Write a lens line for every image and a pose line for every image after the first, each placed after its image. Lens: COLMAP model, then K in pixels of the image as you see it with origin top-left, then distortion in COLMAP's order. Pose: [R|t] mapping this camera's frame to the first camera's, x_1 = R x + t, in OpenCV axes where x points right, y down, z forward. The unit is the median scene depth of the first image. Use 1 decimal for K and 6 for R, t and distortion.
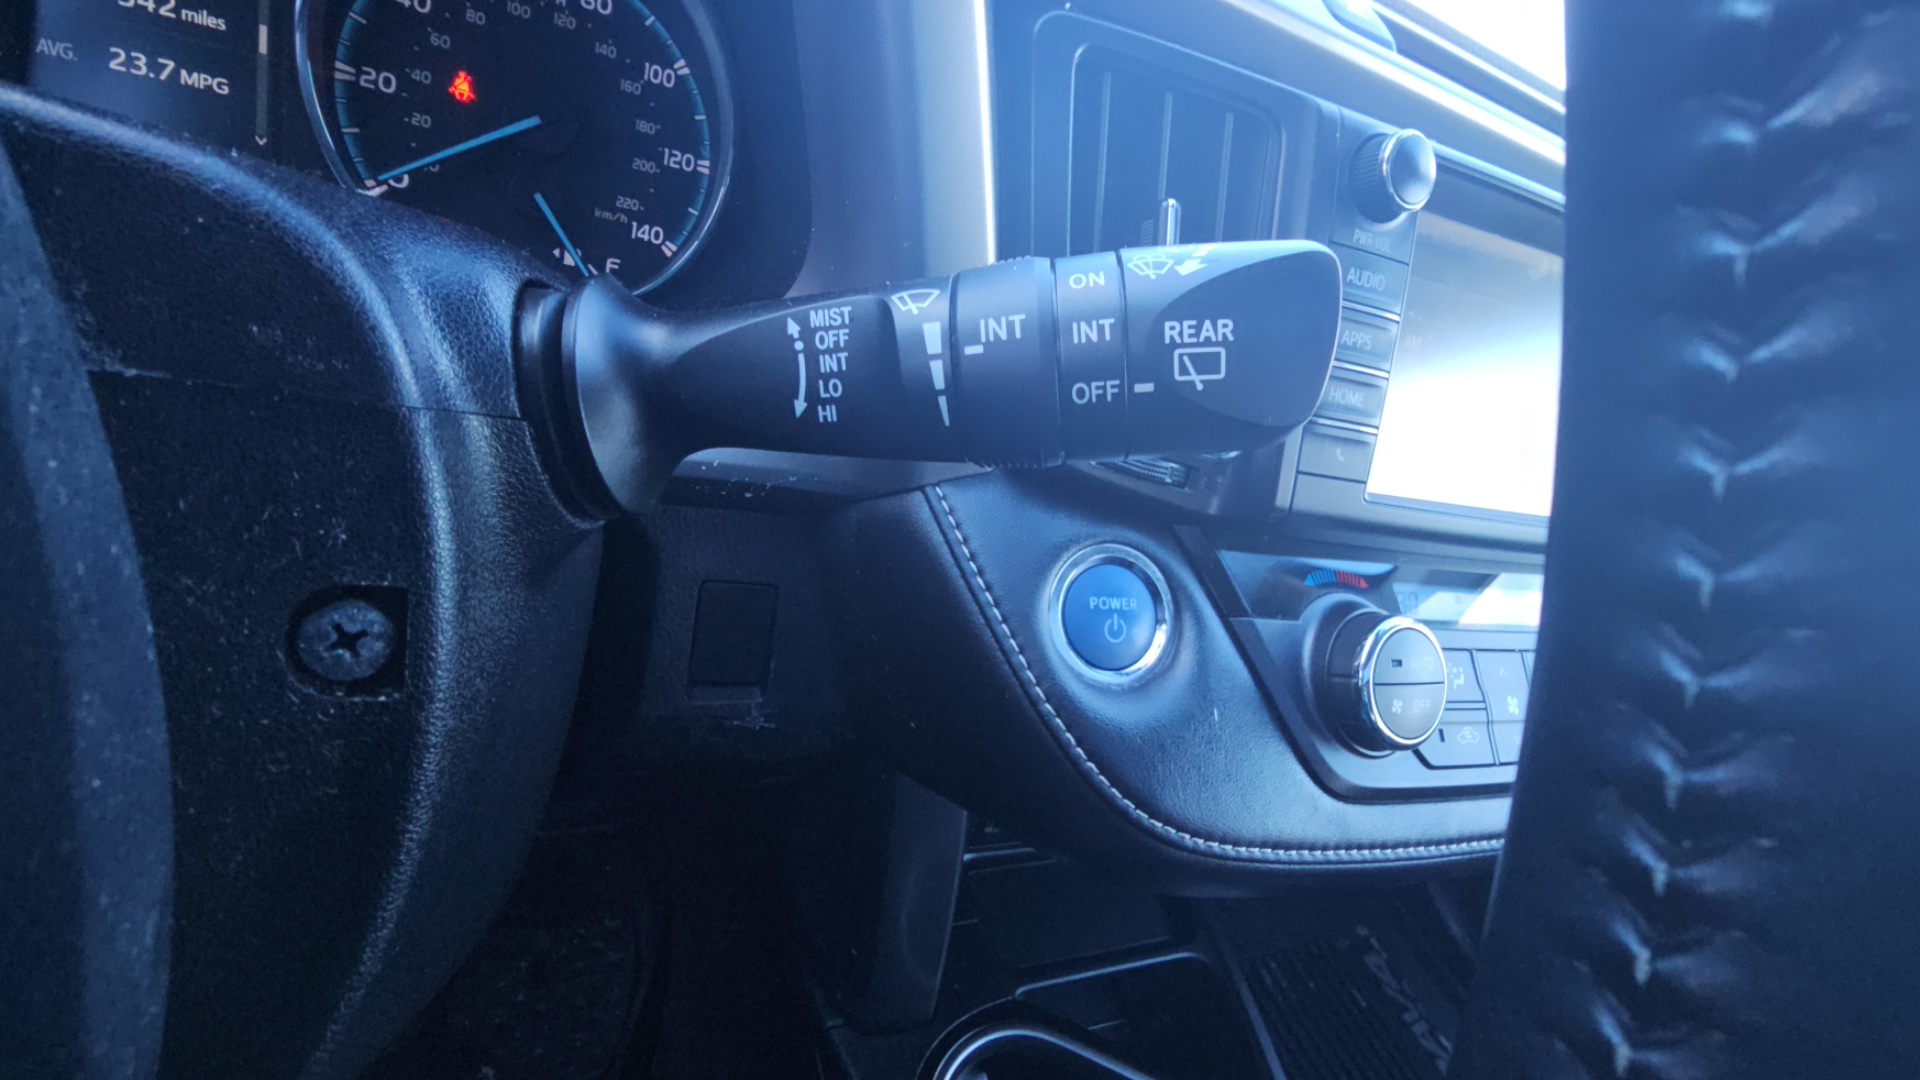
lens RADIAL K [[860.6, 0, 975.2], [0, 860.6, 546.5], [0, 0, 1]] dist [0.009152, -0.006953]
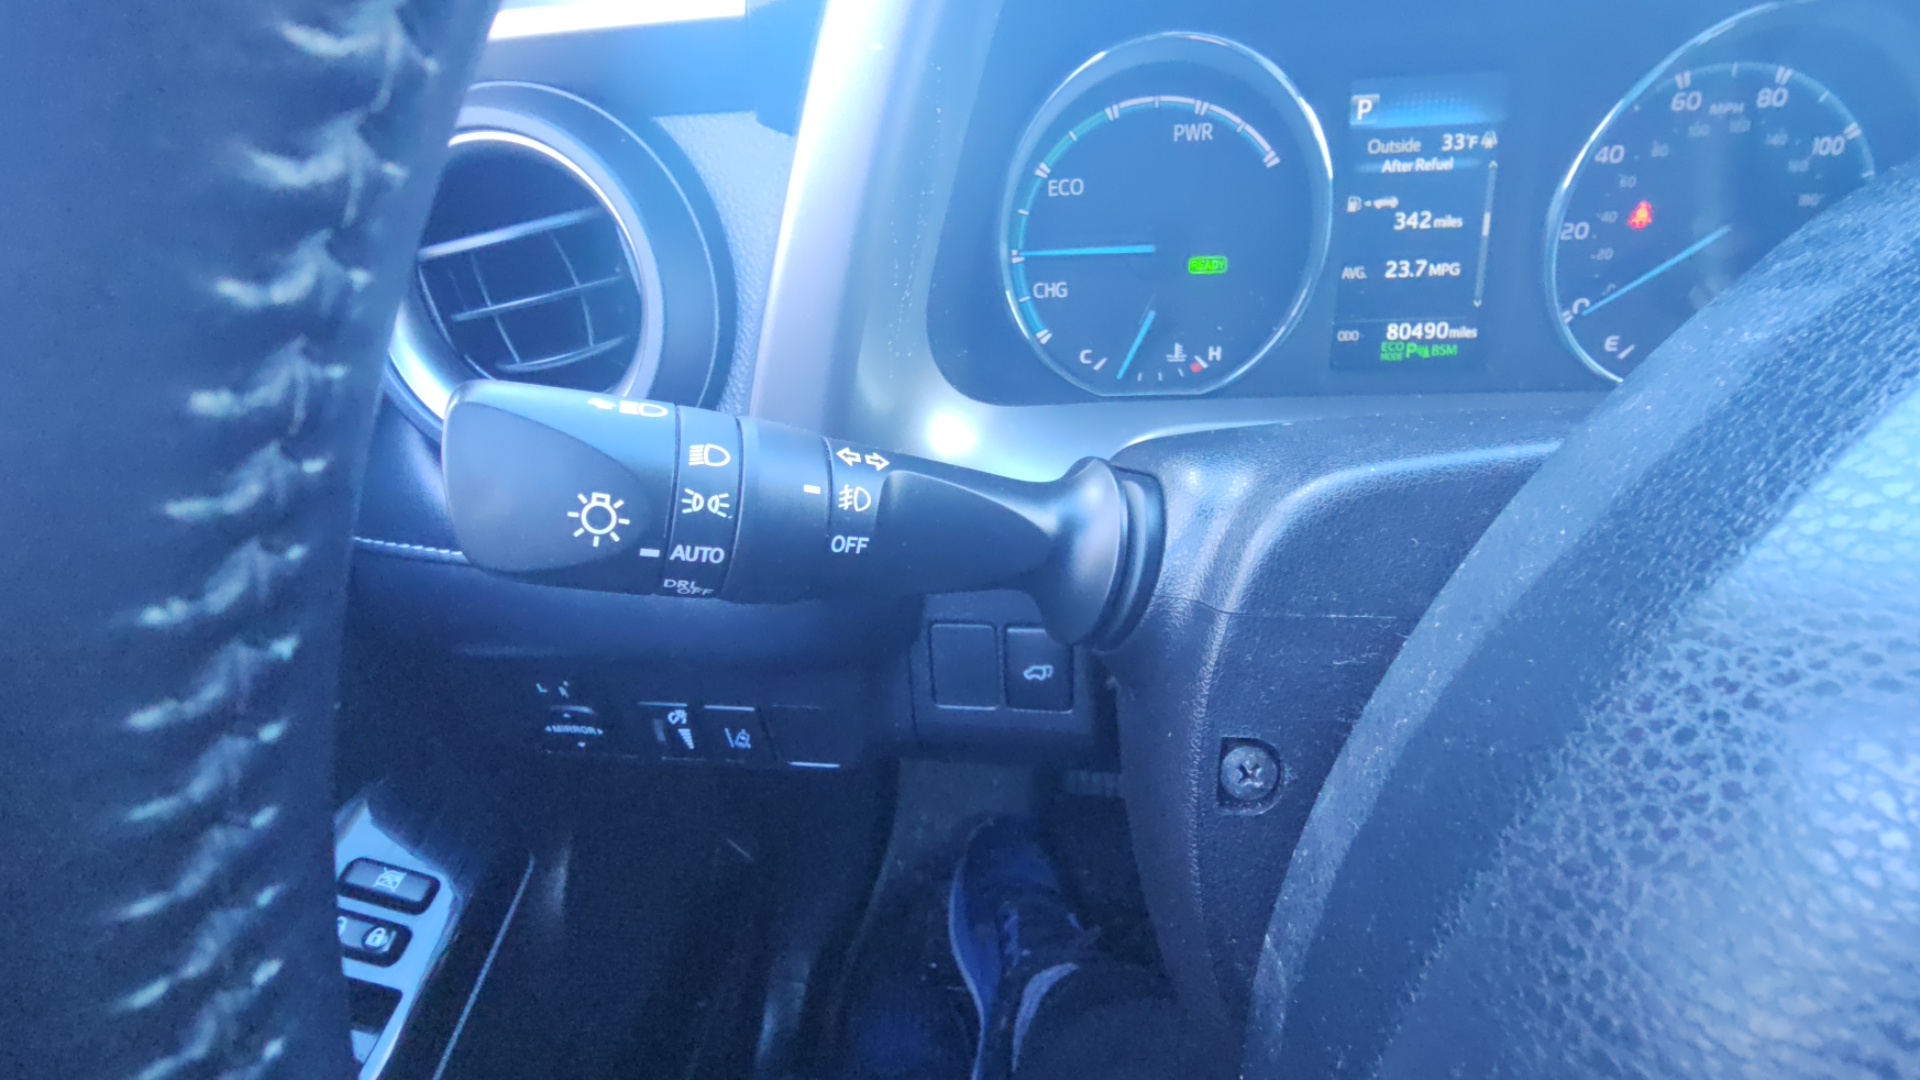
lens RADIAL K [[860.6, 0, 975.8], [0, 860.6, 542.1], [0, 0, 1]] dist [0.009152, -0.006953]
pose [[0.820629, -0.035921, -0.570331, -0.666324], [0.066446, 0.997251, 0.032797, -0.192465], [0.567585, -0.064810, 0.820760, -0.456340]]
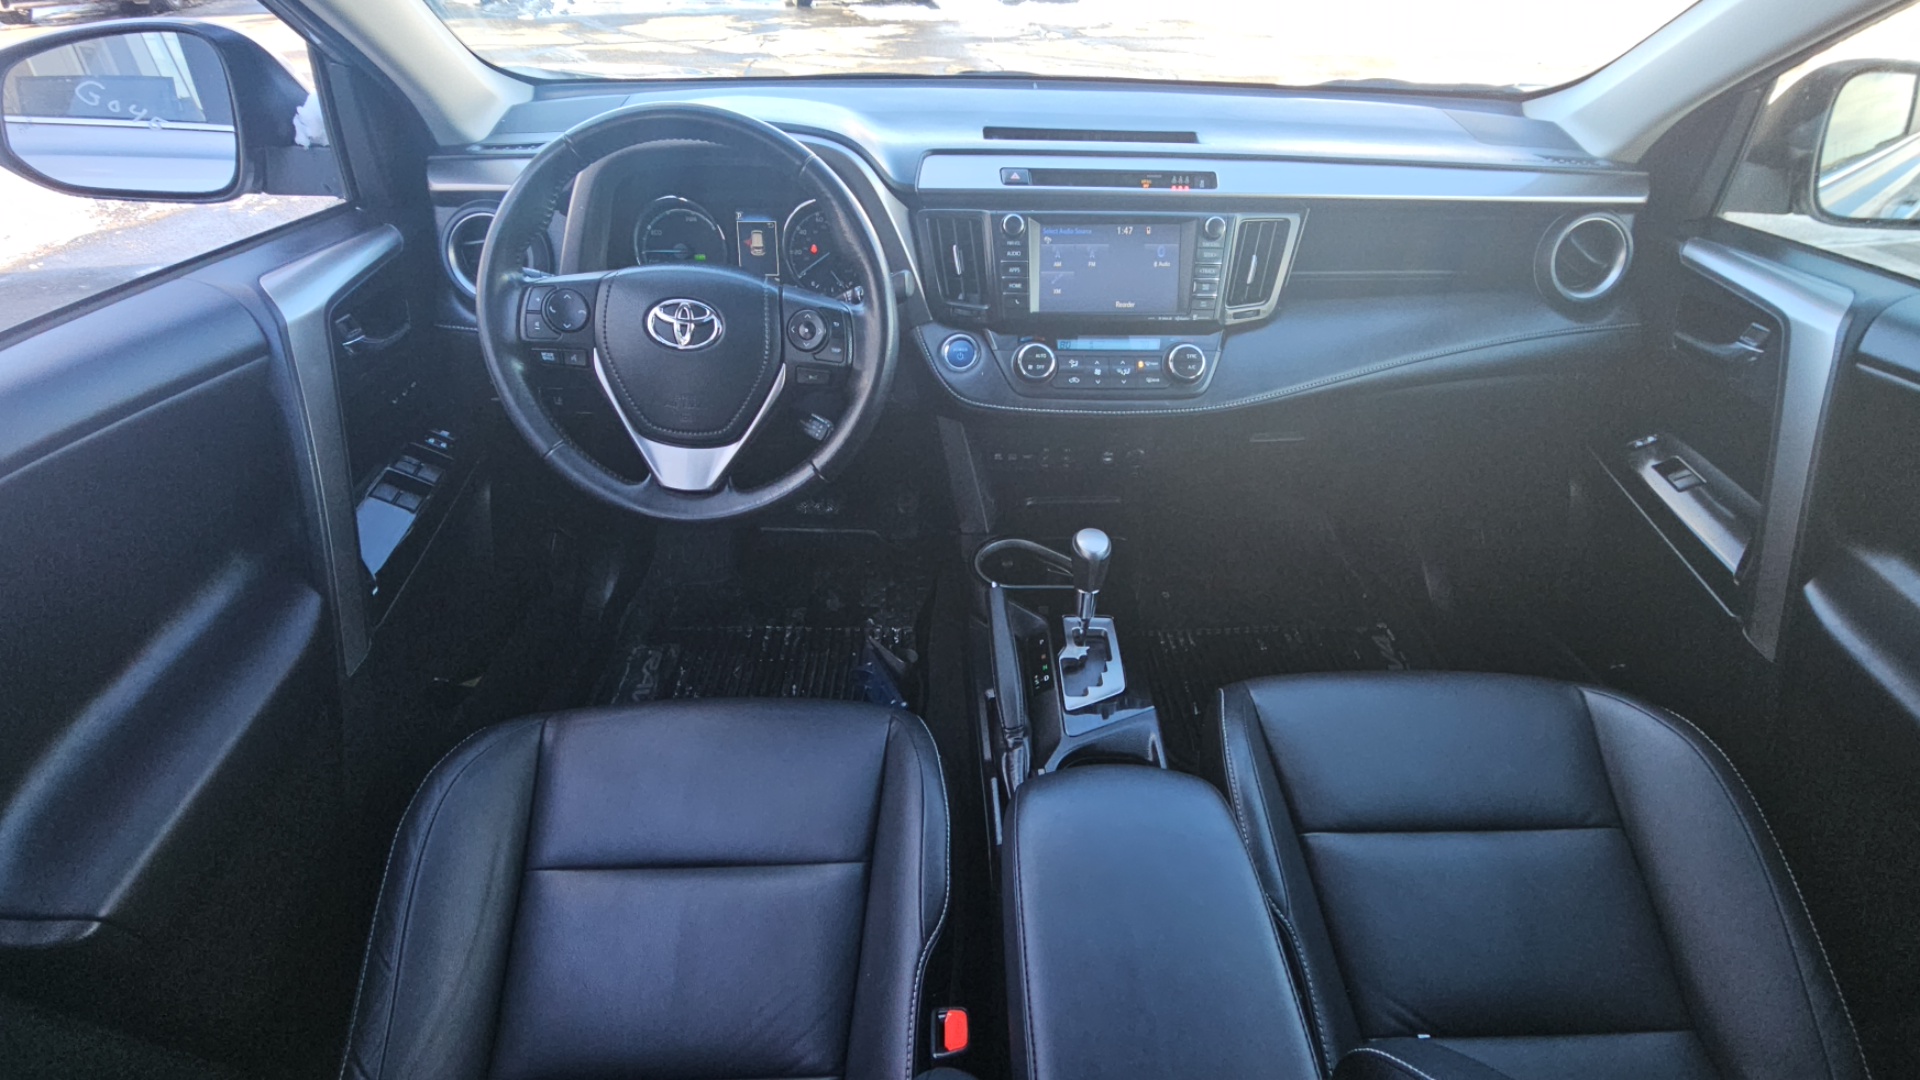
lens RADIAL K [[860.6, 0, 979.1], [0, 860.6, 554.3], [0, 0, 1]] dist [0.009152, -0.006953]
pose [[0.901090, -0.039534, -0.431827, 1.880789], [0.067618, 0.996464, 0.049871, 0.798526], [0.428328, -0.074137, 0.900577, -2.544682]]
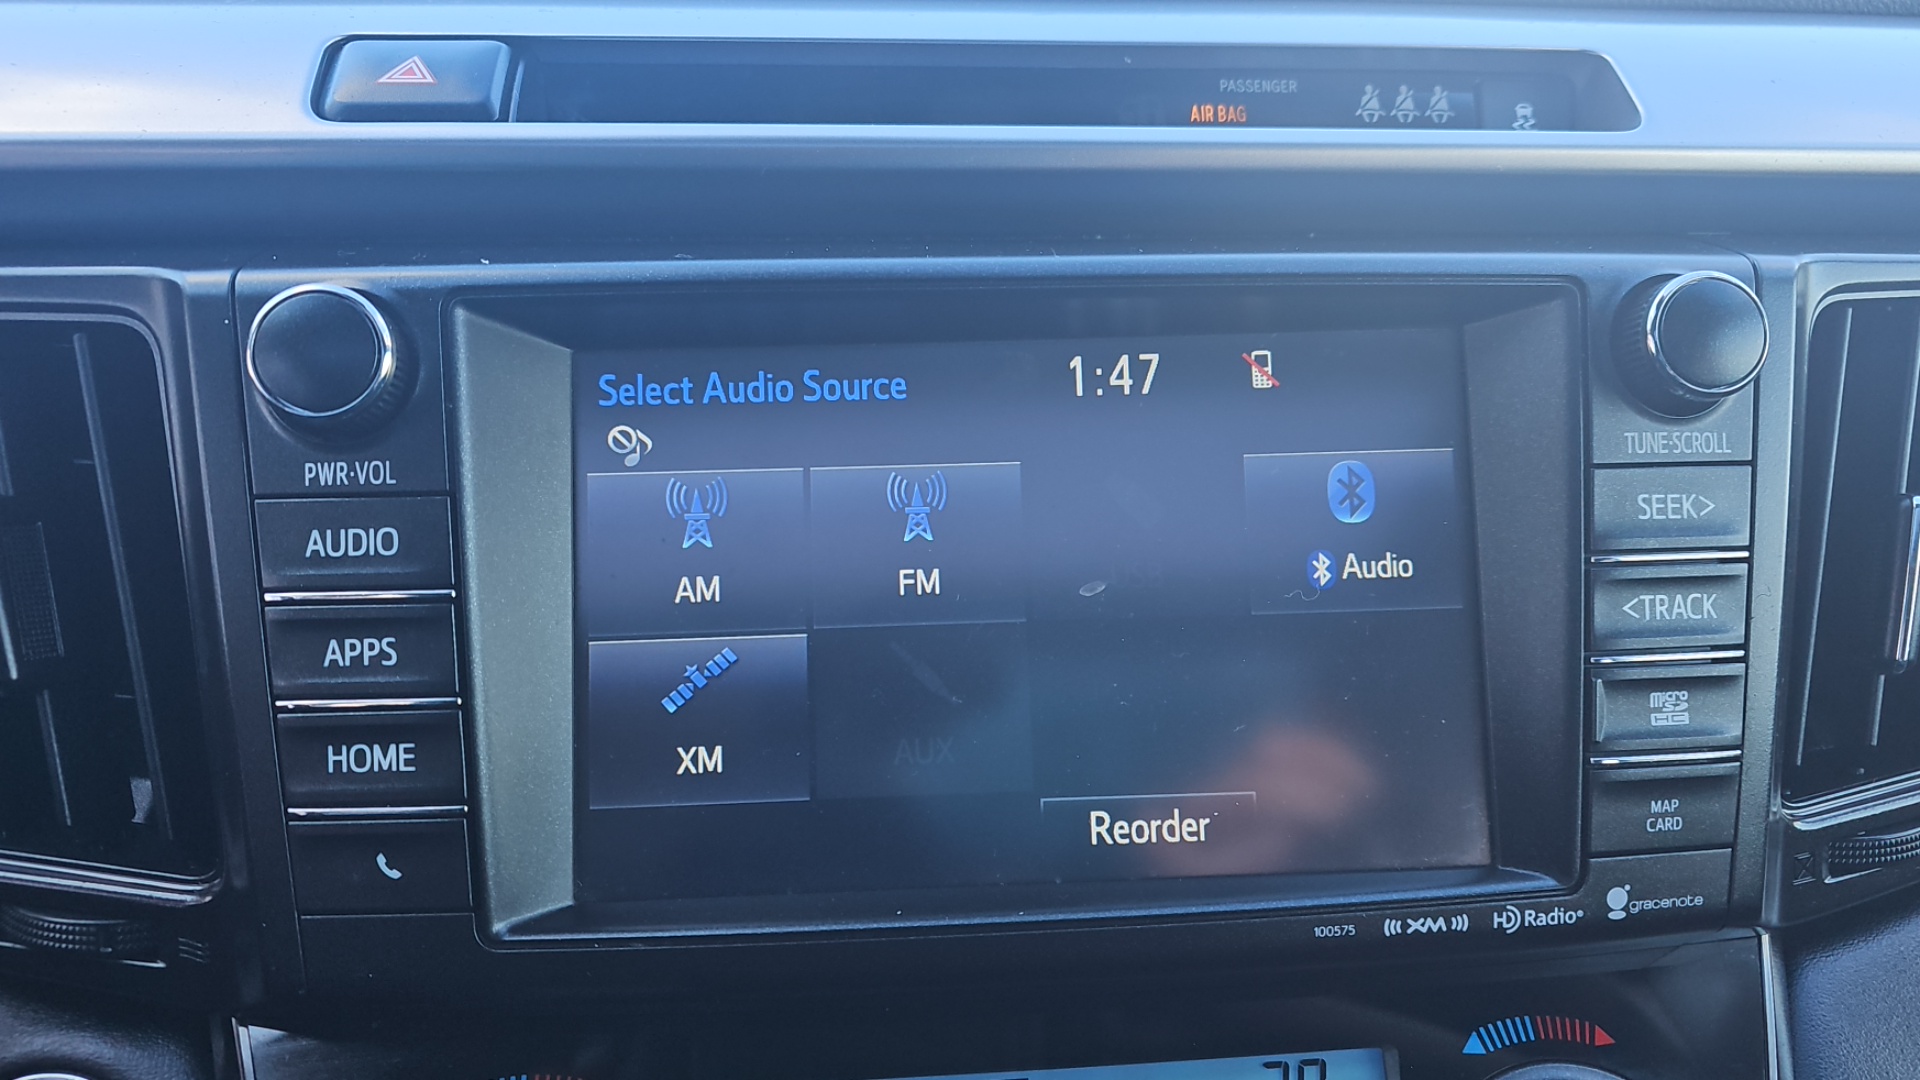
lens RADIAL K [[1406.2, 0, 956.9], [0, 1406.2, 556.3], [0, 0, 1]] dist [0.029795, -0.023728]
pose [[0.910458, -0.174794, -0.374850, 1.121005], [0.106604, 0.974861, -0.195654, -0.088843], [0.399626, 0.138174, 0.906205, 0.348843]]
